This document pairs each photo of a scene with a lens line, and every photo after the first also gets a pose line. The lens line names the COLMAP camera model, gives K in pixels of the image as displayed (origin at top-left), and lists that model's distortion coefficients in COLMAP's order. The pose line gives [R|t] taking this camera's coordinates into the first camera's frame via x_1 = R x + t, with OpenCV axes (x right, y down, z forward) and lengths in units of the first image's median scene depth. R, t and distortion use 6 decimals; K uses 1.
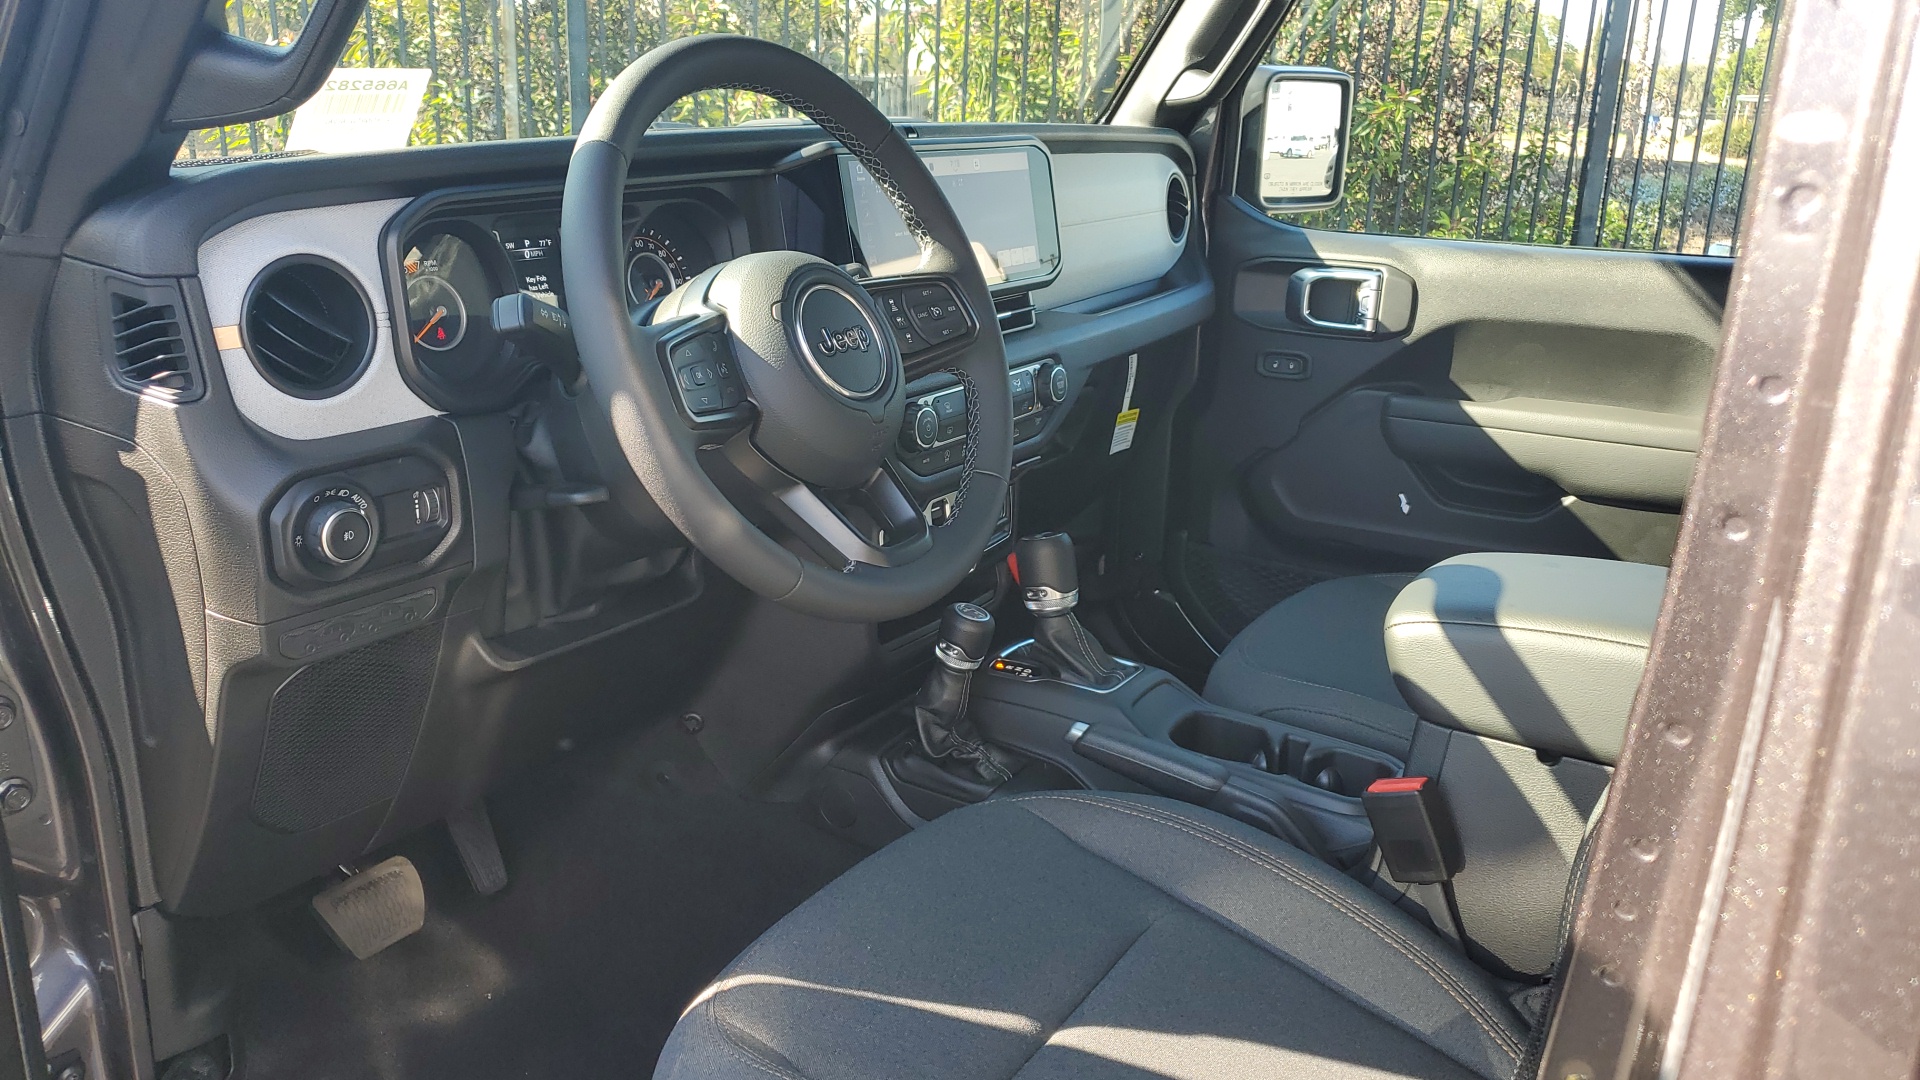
lens RADIAL K [[1478.3, 0, 904.4], [0, 1478.3, 527.6], [0, 0, 1]] dist [0.068710, -0.001262]
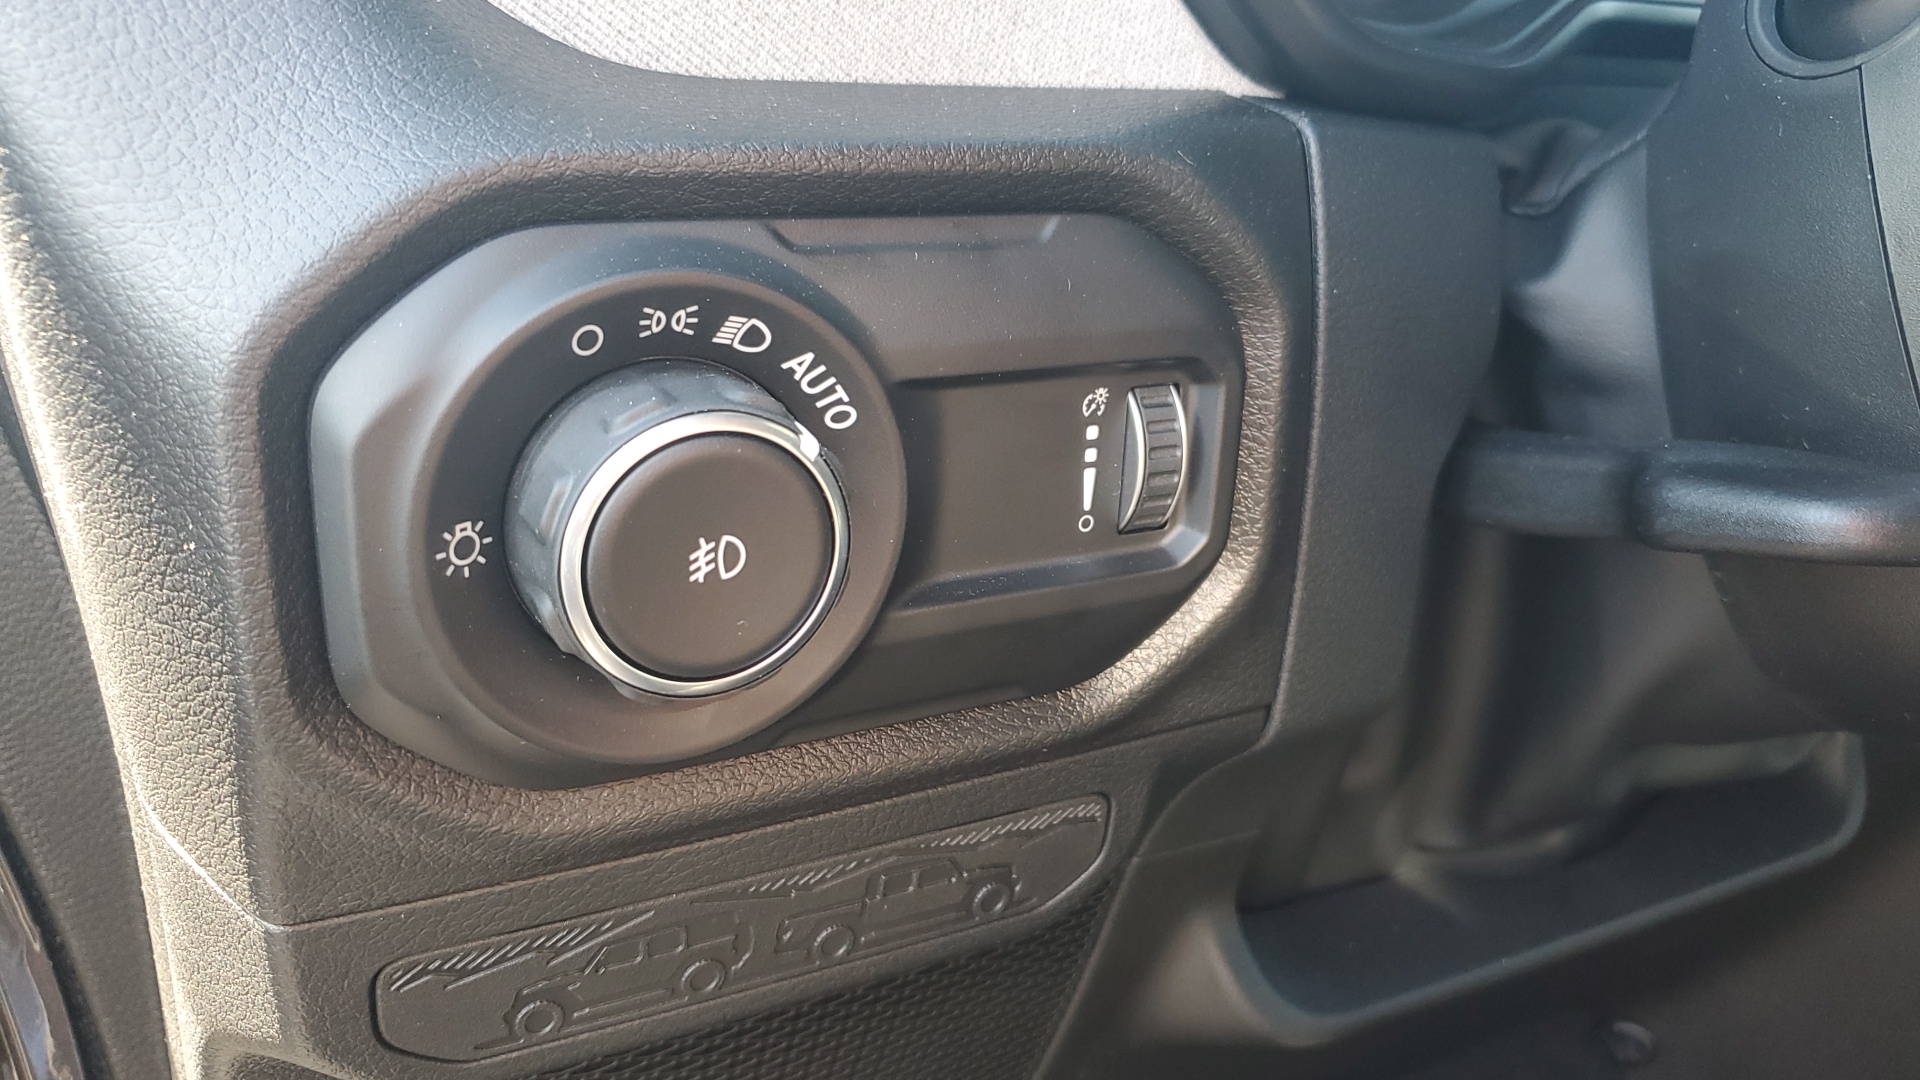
lens RADIAL K [[1478.3, 0, 904.4], [0, 1478.3, 527.6], [0, 0, 1]] dist [0.068710, -0.001262]
pose [[0.888988, 0.152303, -0.431861, -0.256580], [-0.148107, 0.988012, 0.043561, -0.009272], [0.433319, 0.025236, 0.900887, 0.794624]]
